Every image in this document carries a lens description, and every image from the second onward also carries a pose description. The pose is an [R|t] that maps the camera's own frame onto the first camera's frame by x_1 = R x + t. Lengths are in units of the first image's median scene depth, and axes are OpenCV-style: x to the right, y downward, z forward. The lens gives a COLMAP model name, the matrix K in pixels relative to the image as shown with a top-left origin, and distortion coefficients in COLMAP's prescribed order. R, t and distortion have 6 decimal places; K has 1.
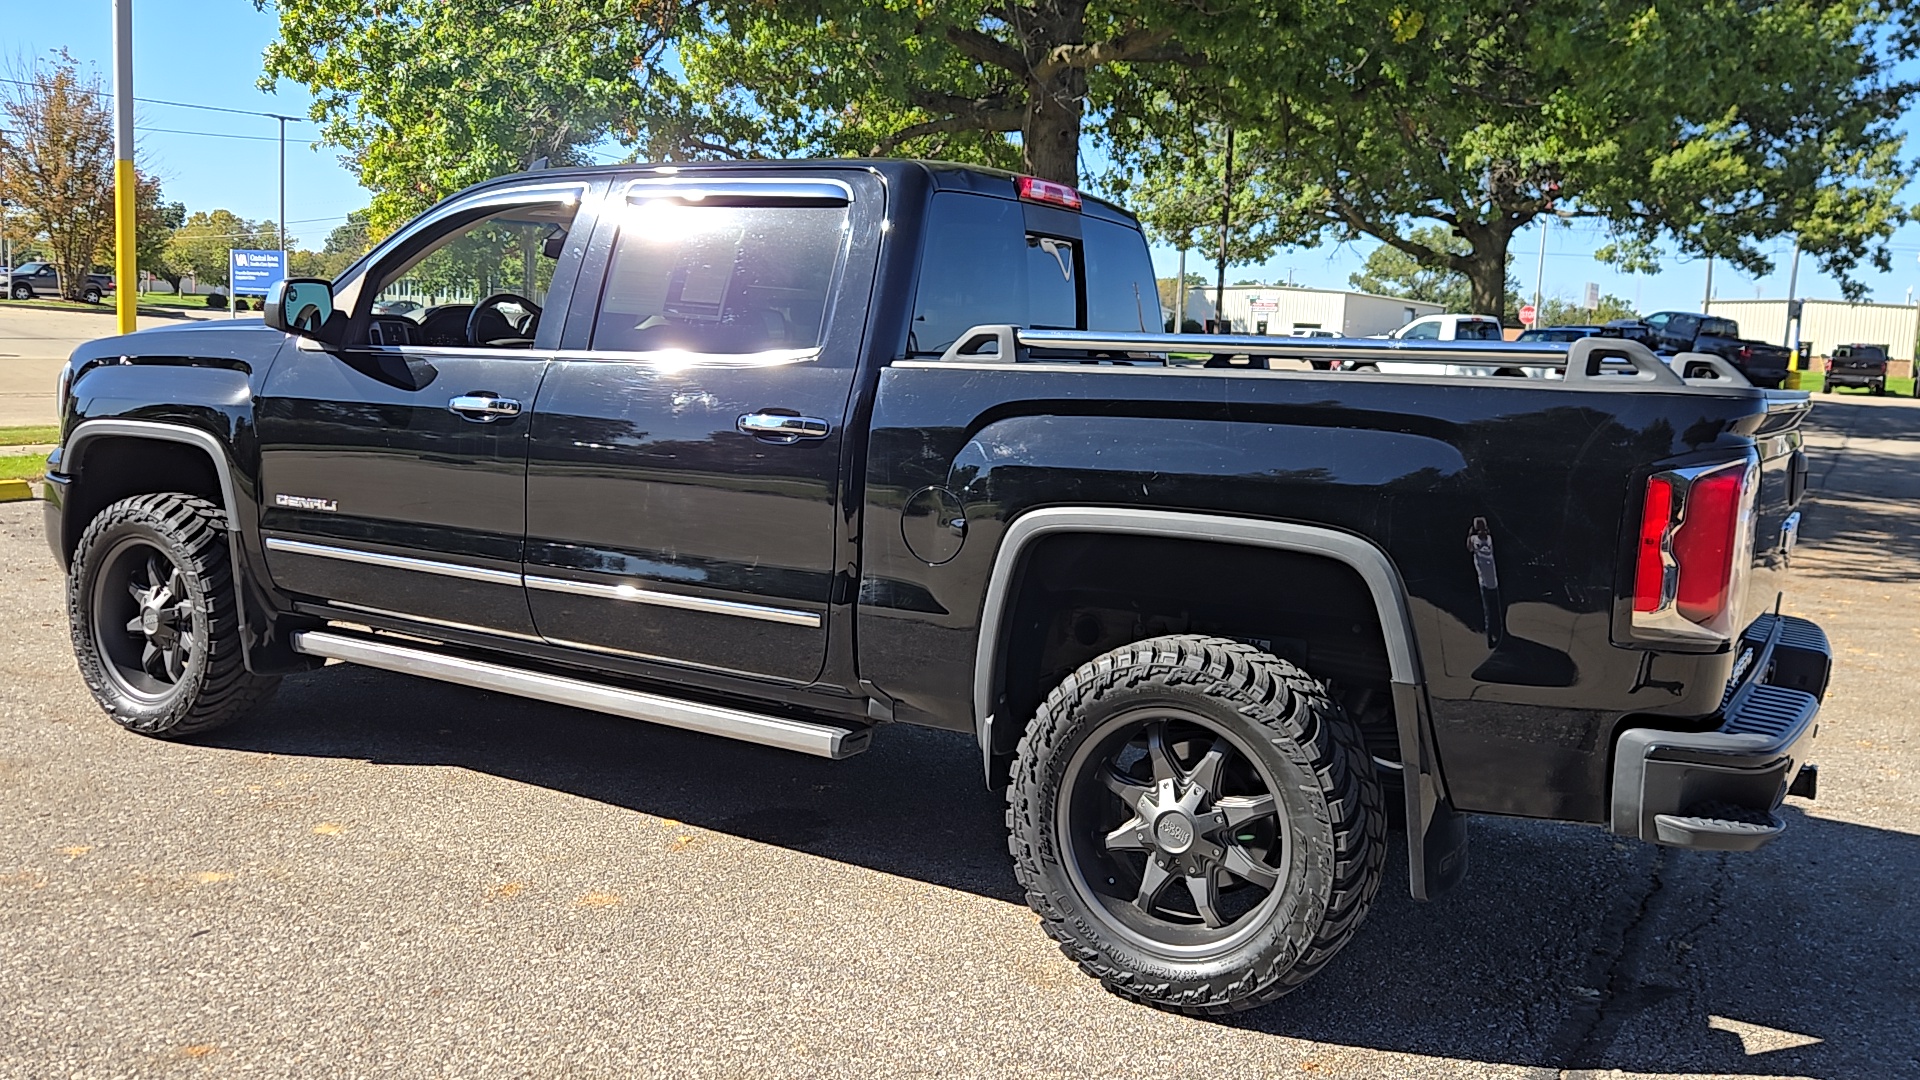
lens RADIAL K [[1603.7, 0, 953.7], [0, 1603.7, 529.4], [0, 0, 1]] dist [0.008972, -0.007404]
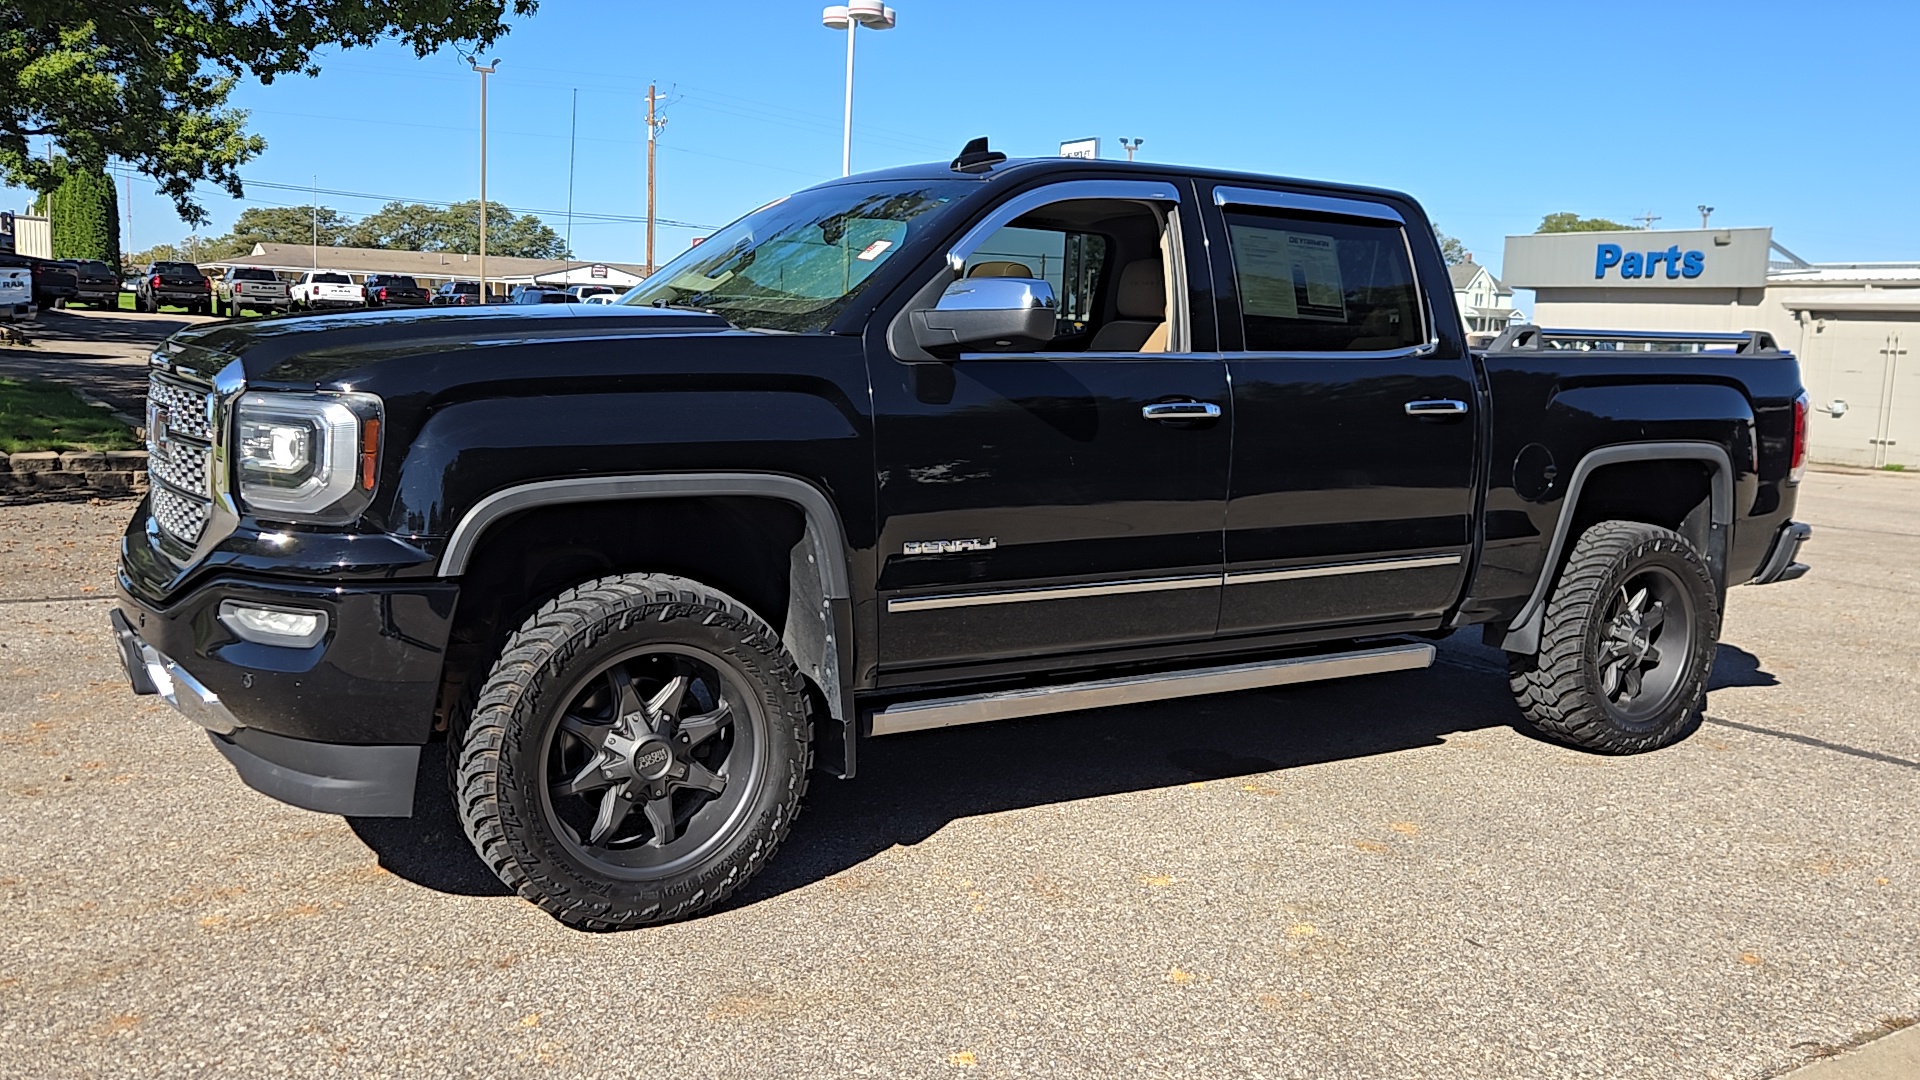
lens RADIAL K [[1595.3, 0, 953.5], [0, 1595.3, 530.1], [0, 0, 1]] dist [0.016566, -0.016192]
pose [[0.455656, -0.139155, 0.879212, -0.173334], [0.088432, 0.989896, 0.110843, -0.017817], [-0.885752, 0.027244, 0.463358, 0.095246]]
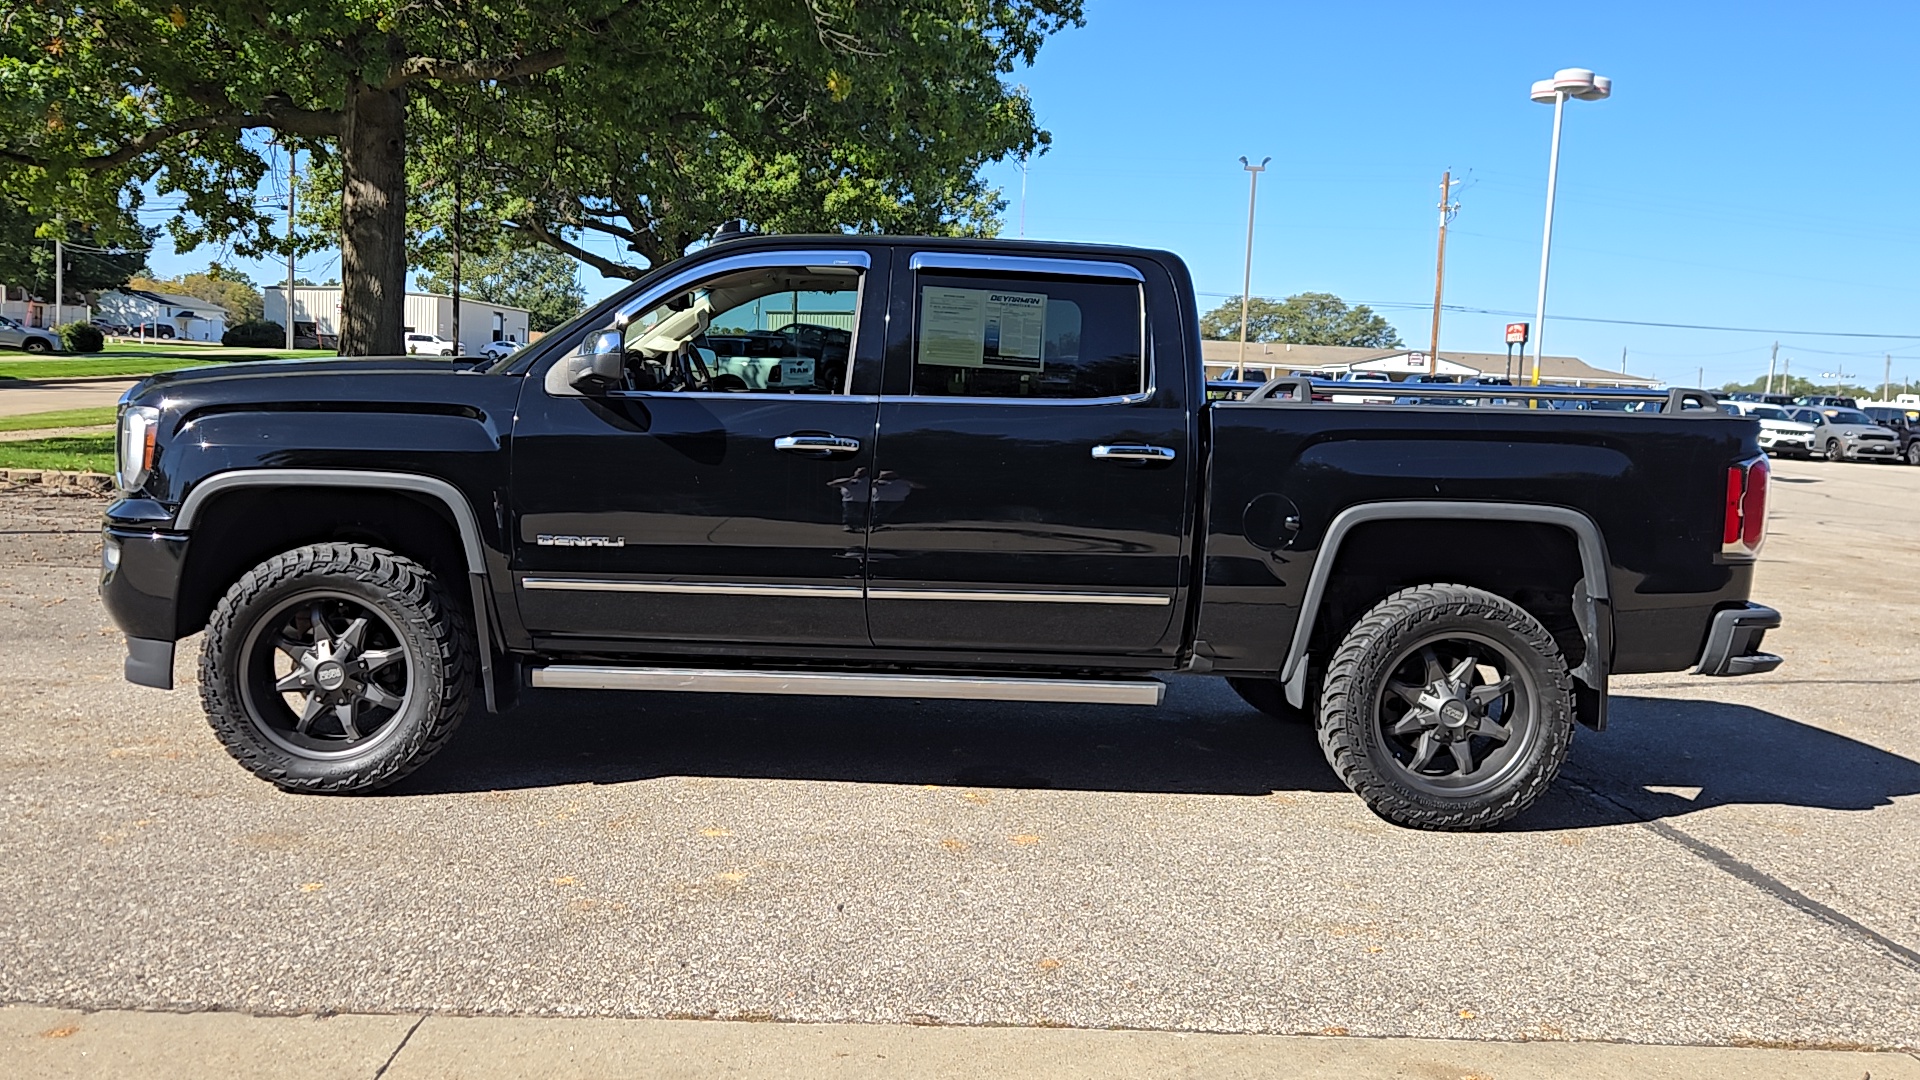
lens RADIAL K [[1595.3, 0, 953.5], [0, 1595.3, 530.1], [0, 0, 1]] dist [0.016566, -0.016192]
pose [[0.838969, -0.058680, 0.541006, -0.117903], [0.058914, 0.998120, 0.016898, -0.004163], [-0.540980, 0.017696, 0.840849, -0.002033]]
